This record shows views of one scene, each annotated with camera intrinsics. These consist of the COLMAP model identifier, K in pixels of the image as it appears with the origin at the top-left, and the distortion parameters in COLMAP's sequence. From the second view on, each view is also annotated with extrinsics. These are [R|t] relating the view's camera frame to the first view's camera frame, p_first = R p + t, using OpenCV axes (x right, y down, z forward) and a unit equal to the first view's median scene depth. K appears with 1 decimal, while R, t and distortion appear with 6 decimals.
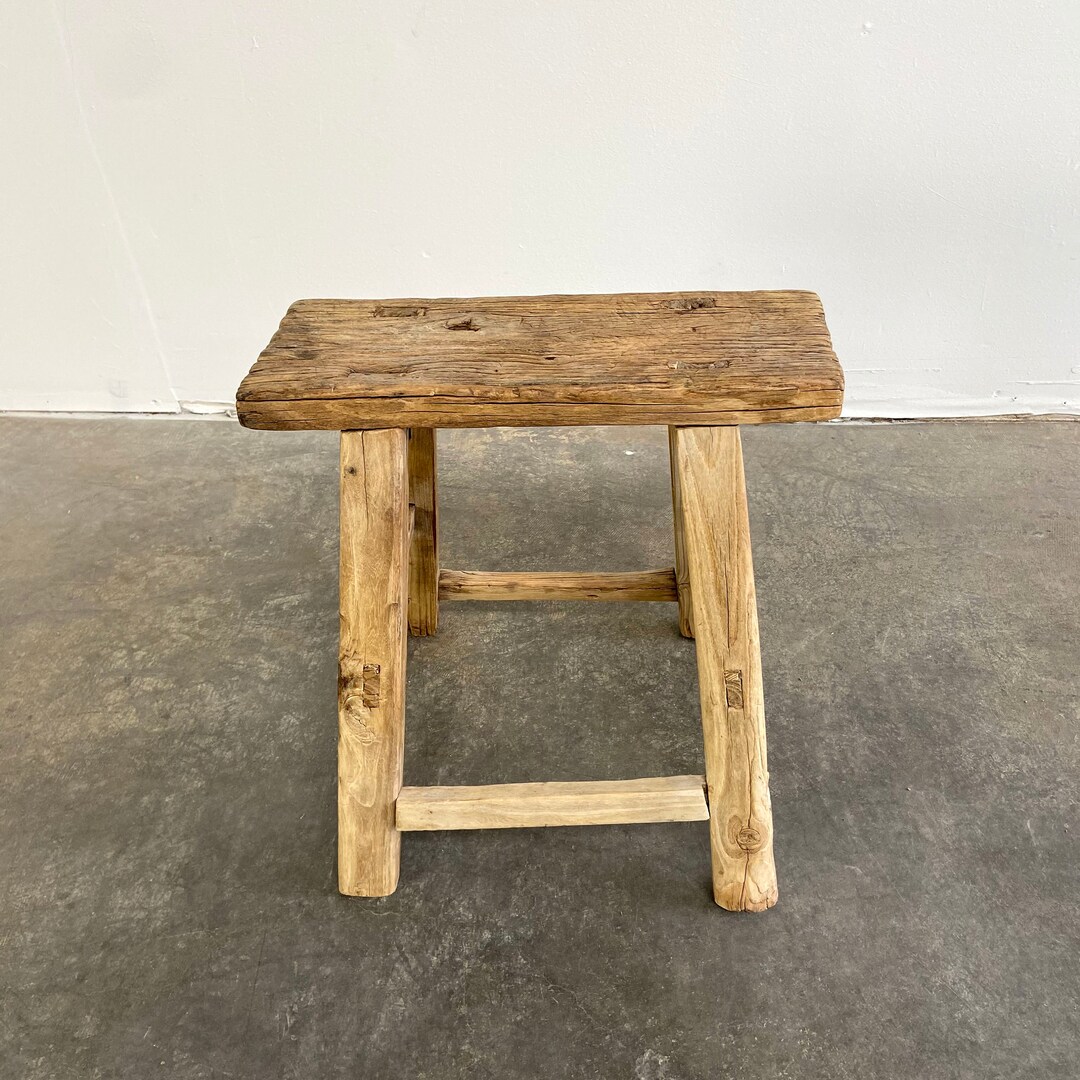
lens RADIAL K [[1046.7, 0, 542.4], [0, 1046.7, 539.0], [0, 0, 1]] dist [0.123100, -0.148195]
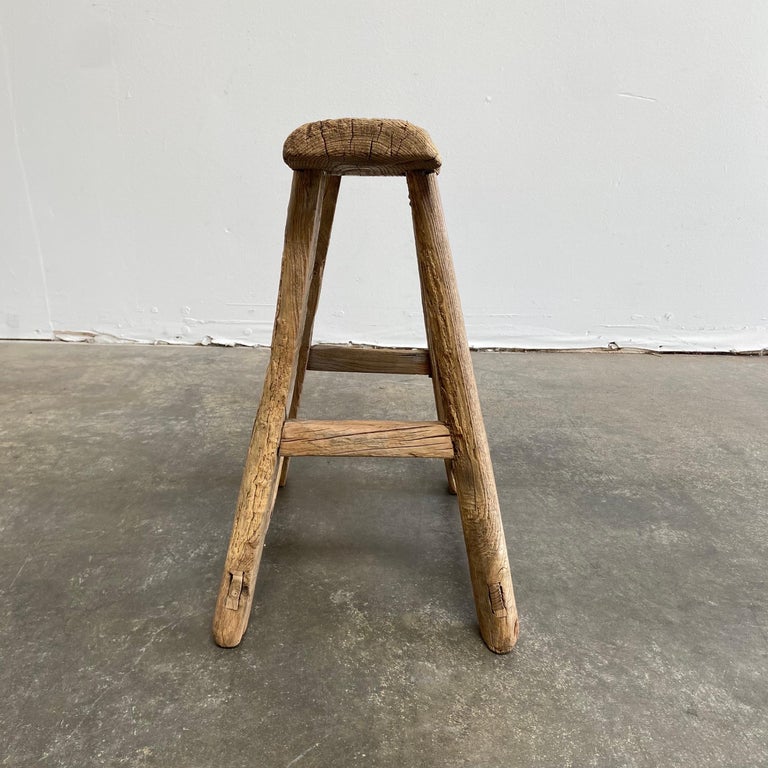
lens RADIAL K [[741.9, 0, 376.0], [0, 741.9, 387.2], [0, 0, 1]] dist [0.127327, -0.160433]
pose [[0.997707, 0.017165, 0.065474, 0.057473], [0.002846, 0.955818, -0.293945, 0.383632], [-0.067627, 0.293458, 0.953577, -0.022083]]
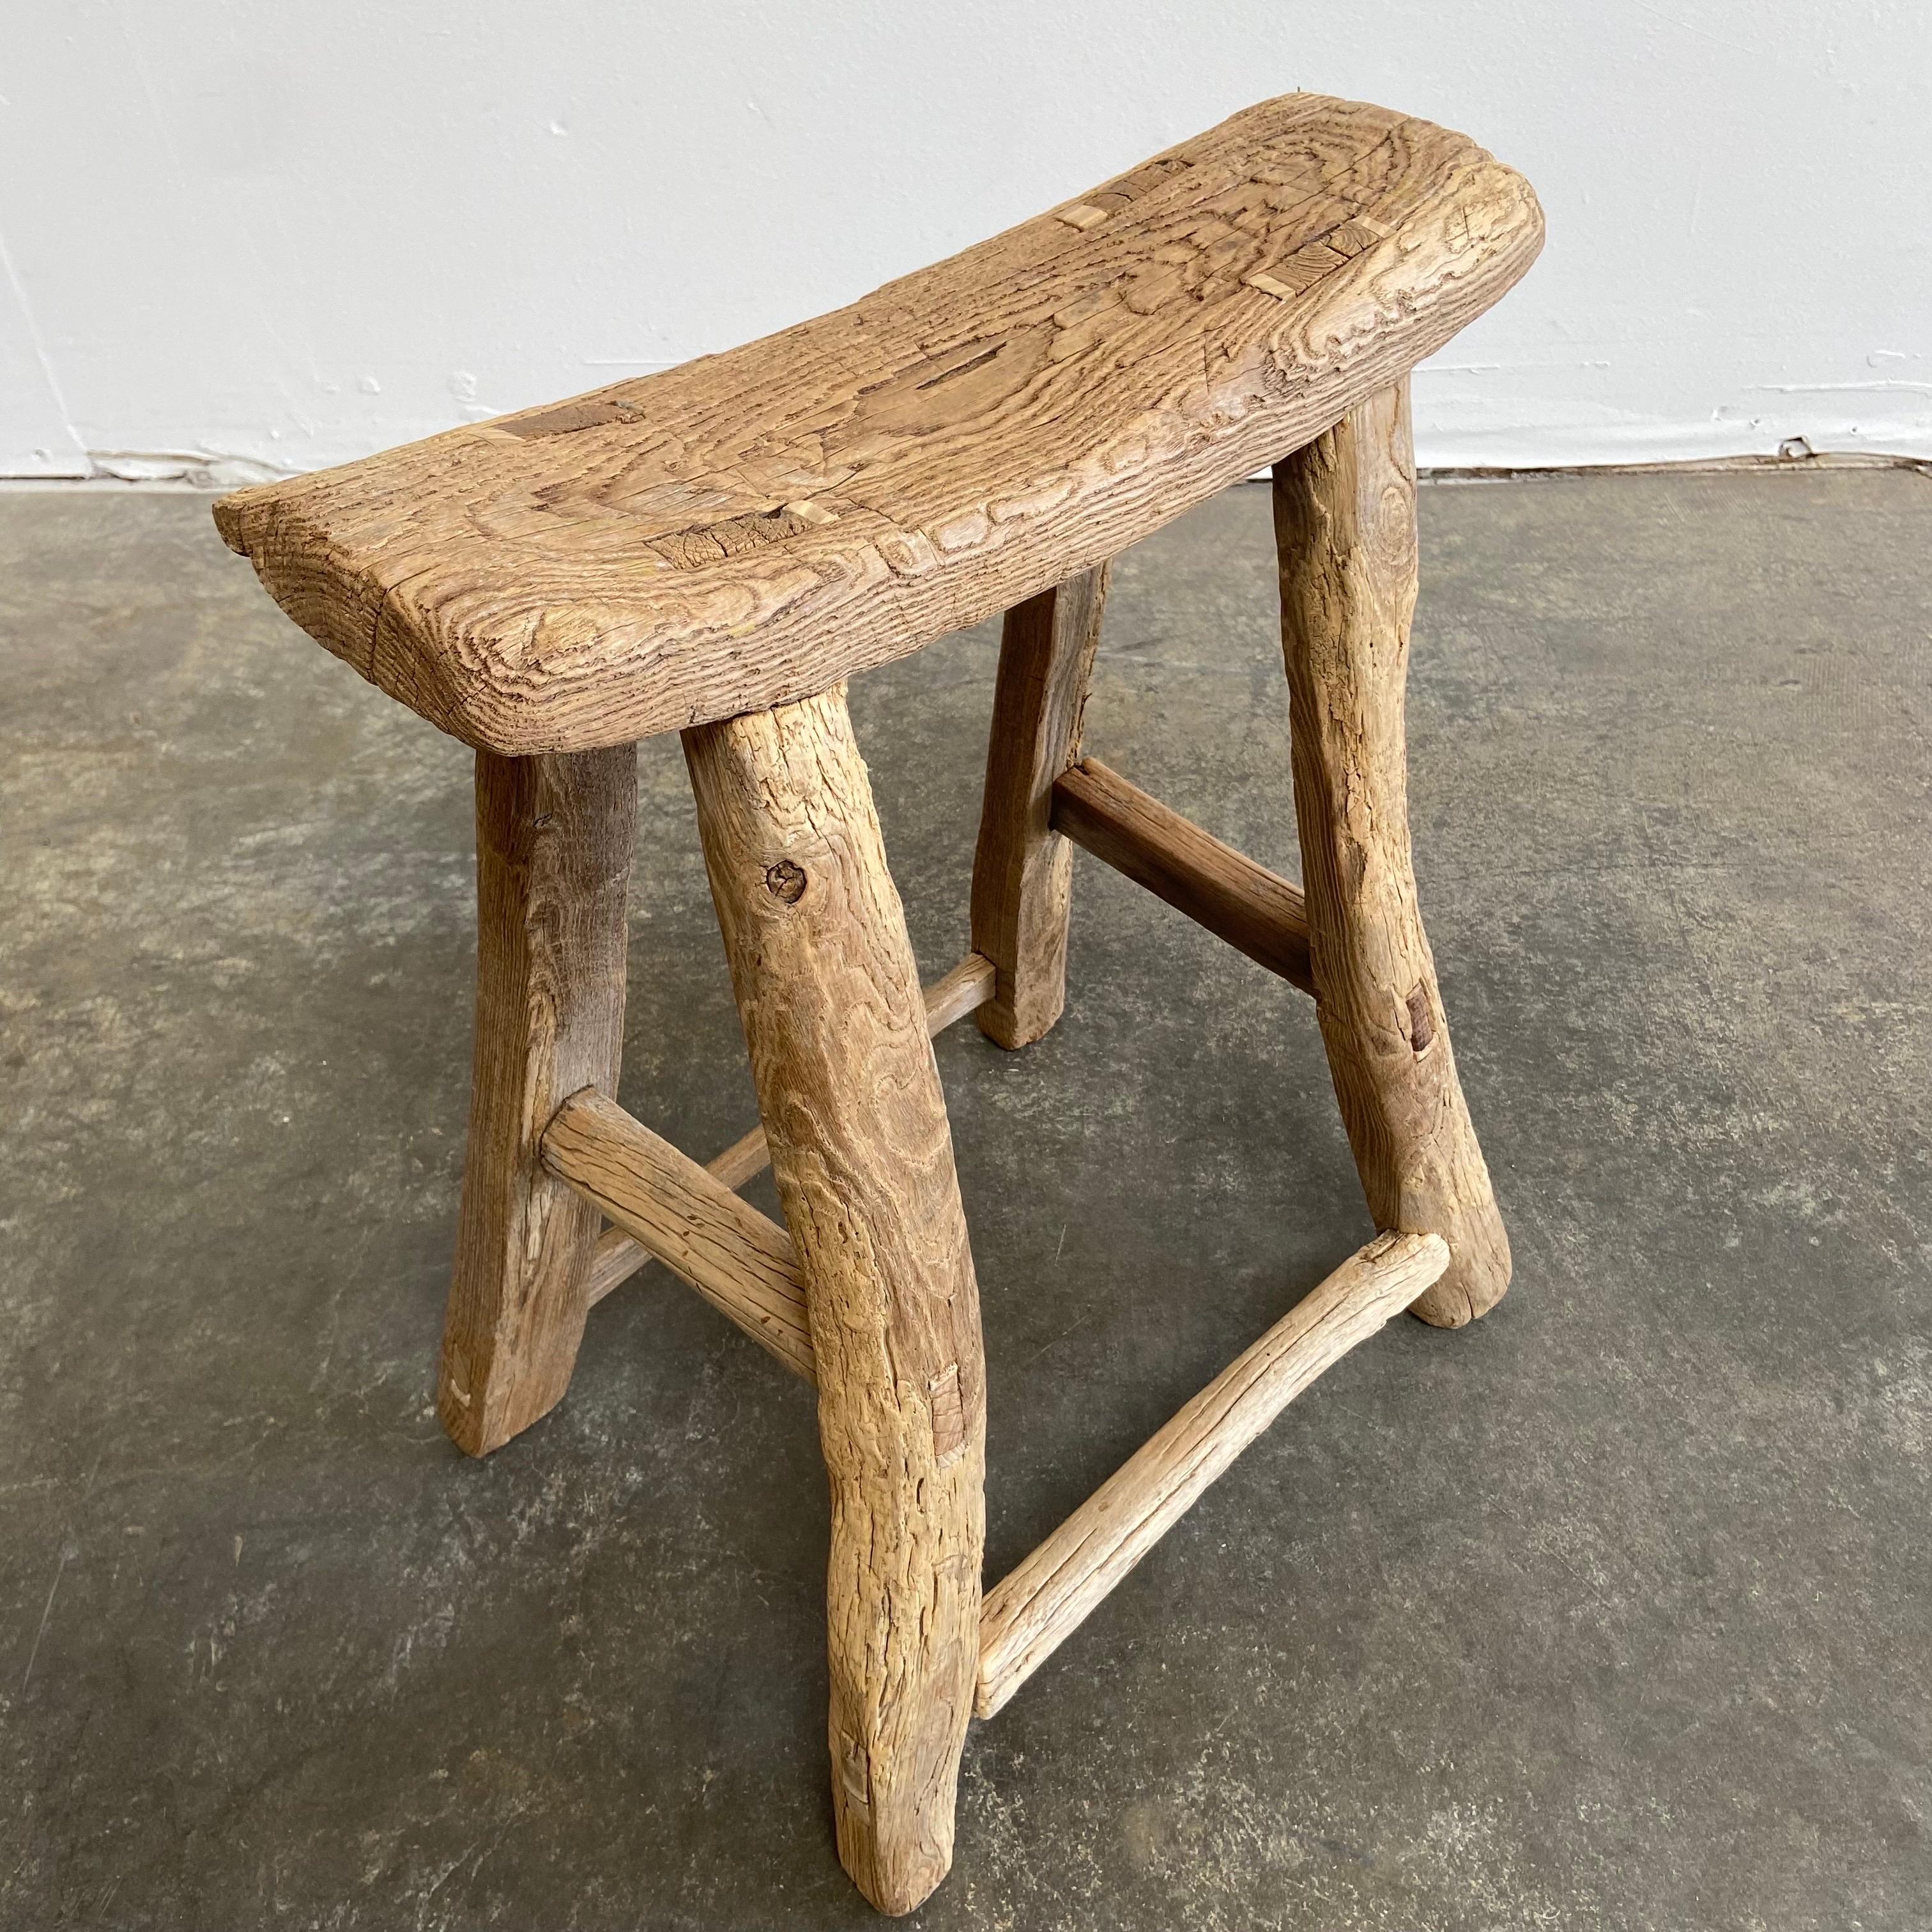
lens RADIAL K [[1866.4, 0, 945.9], [0, 1866.4, 974.1], [0, 0, 1]] dist [0.127327, -0.160433]
pose [[0.999860, -0.015465, 0.006465, 0.074244], [0.014751, 0.994993, 0.098854, 0.046028], [-0.007961, -0.098745, 0.995081, 0.122478]]
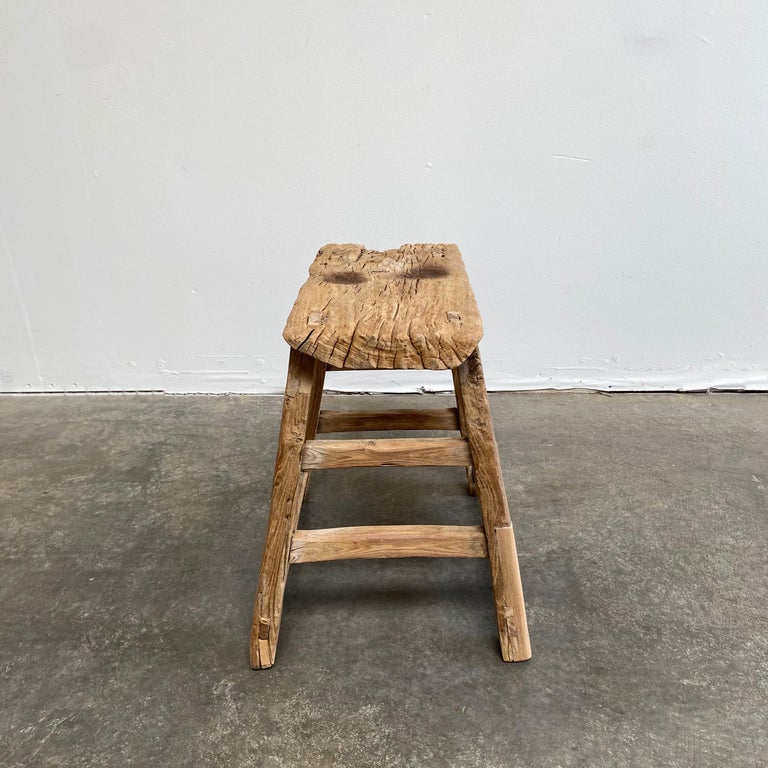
lens RADIAL K [[741.9, 0, 376.0], [0, 741.9, 387.2], [0, 0, 1]] dist [0.127327, -0.160433]
pose [[0.999988, -0.004458, -0.001876, 0.250976], [0.003829, 0.966663, -0.256023, 0.256237], [0.002955, 0.256013, 0.966669, -0.171249]]
